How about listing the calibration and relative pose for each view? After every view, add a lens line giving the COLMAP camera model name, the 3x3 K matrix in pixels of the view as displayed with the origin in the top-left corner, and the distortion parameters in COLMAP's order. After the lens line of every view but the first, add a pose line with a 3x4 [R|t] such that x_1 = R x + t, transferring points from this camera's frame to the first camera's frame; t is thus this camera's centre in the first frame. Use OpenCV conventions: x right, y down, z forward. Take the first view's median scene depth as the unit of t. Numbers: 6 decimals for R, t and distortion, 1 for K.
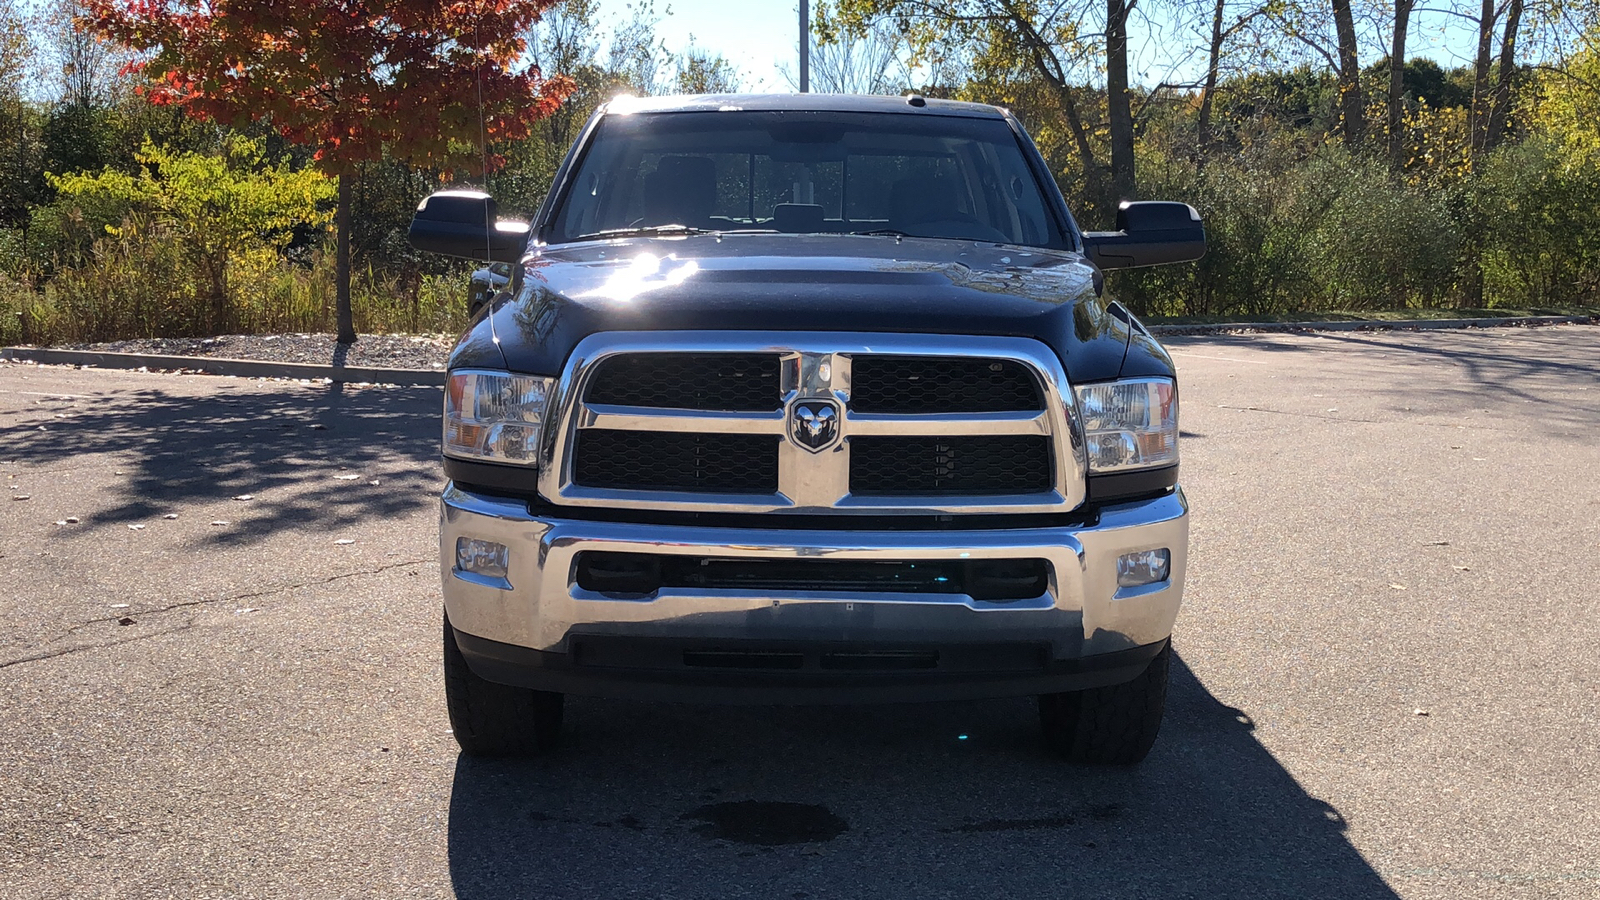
lens RADIAL K [[1948.4, 0, 803.3], [0, 1948.4, 417.1], [0, 0, 1]] dist [0.186836, -0.646226]
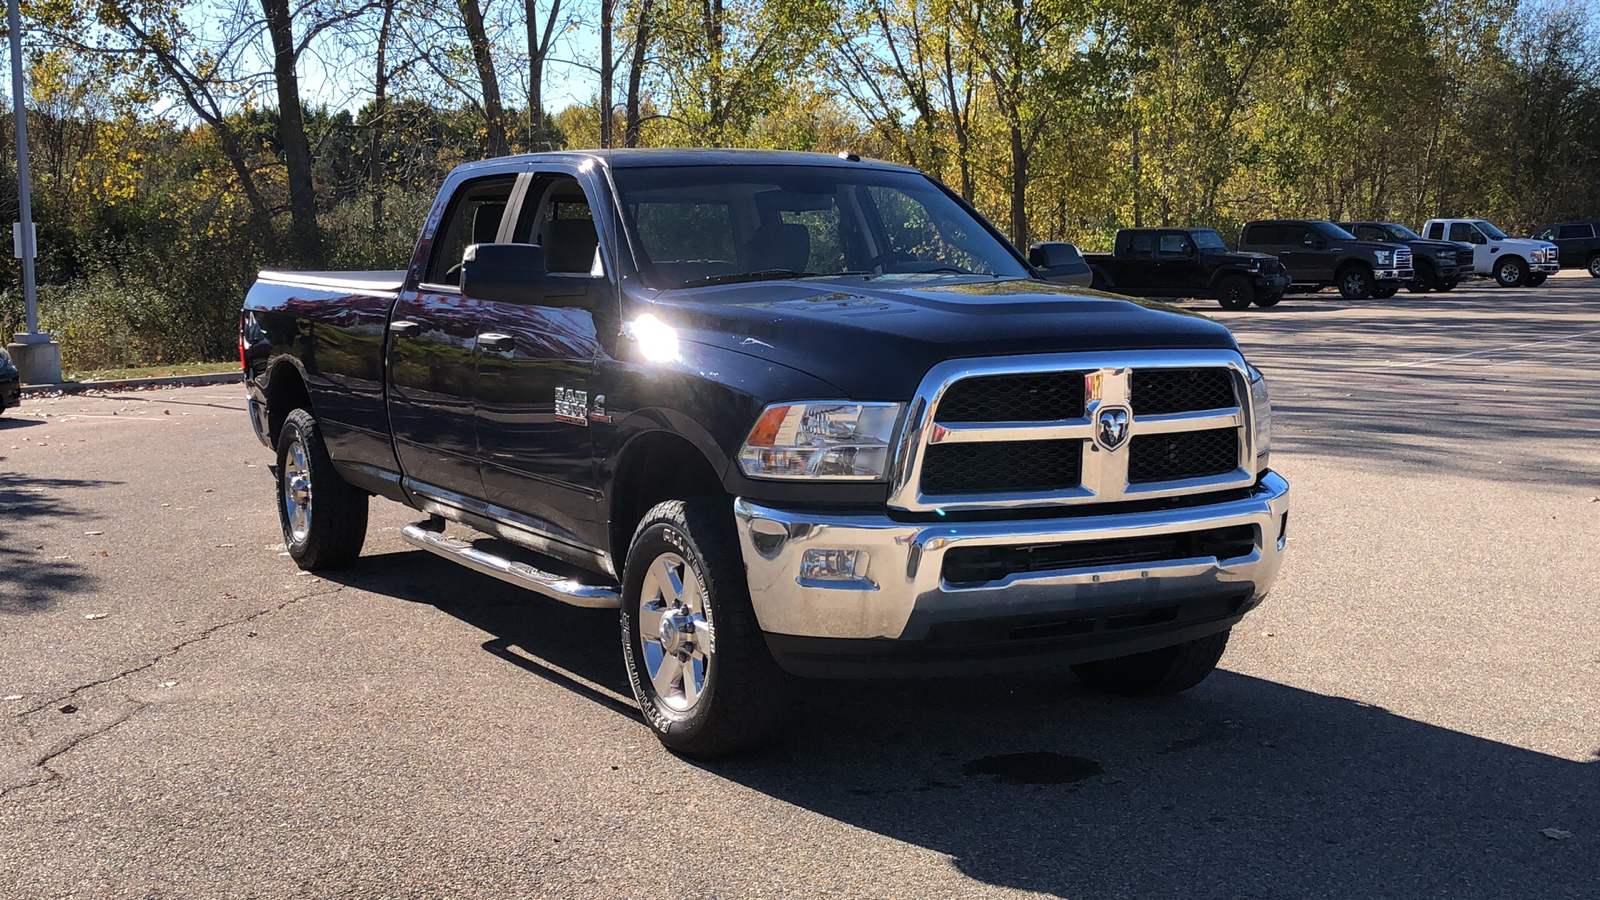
lens RADIAL K [[1948.4, 0, 803.3], [0, 1948.4, 417.1], [0, 0, 1]] dist [0.186836, -0.646226]
pose [[0.875100, -0.058969, 0.480337, -0.736885], [0.067632, 0.997710, -0.000730, -0.014737], [-0.479194, 0.033125, 0.877084, 0.019917]]
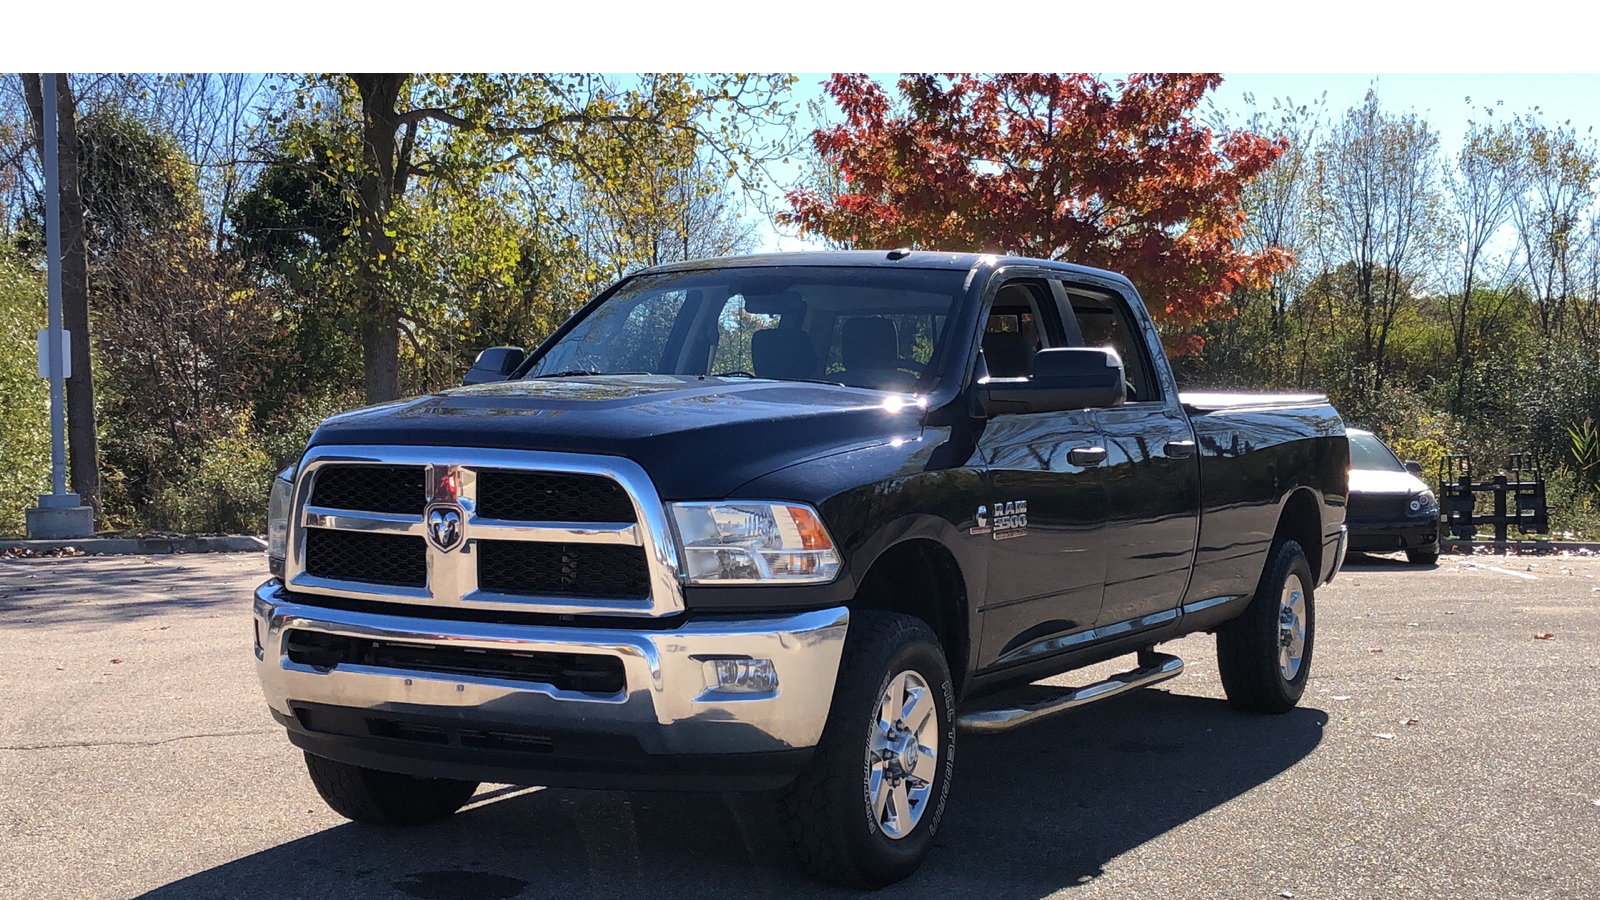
lens RADIAL K [[1948.4, 0, 803.3], [0, 1948.4, 417.1], [0, 0, 1]] dist [0.186836, -0.646226]
pose [[0.925724, 0.015401, -0.377885, 0.625145], [-0.046360, 0.996256, -0.072969, 0.013116], [0.375346, 0.085068, 0.922973, 0.006969]]
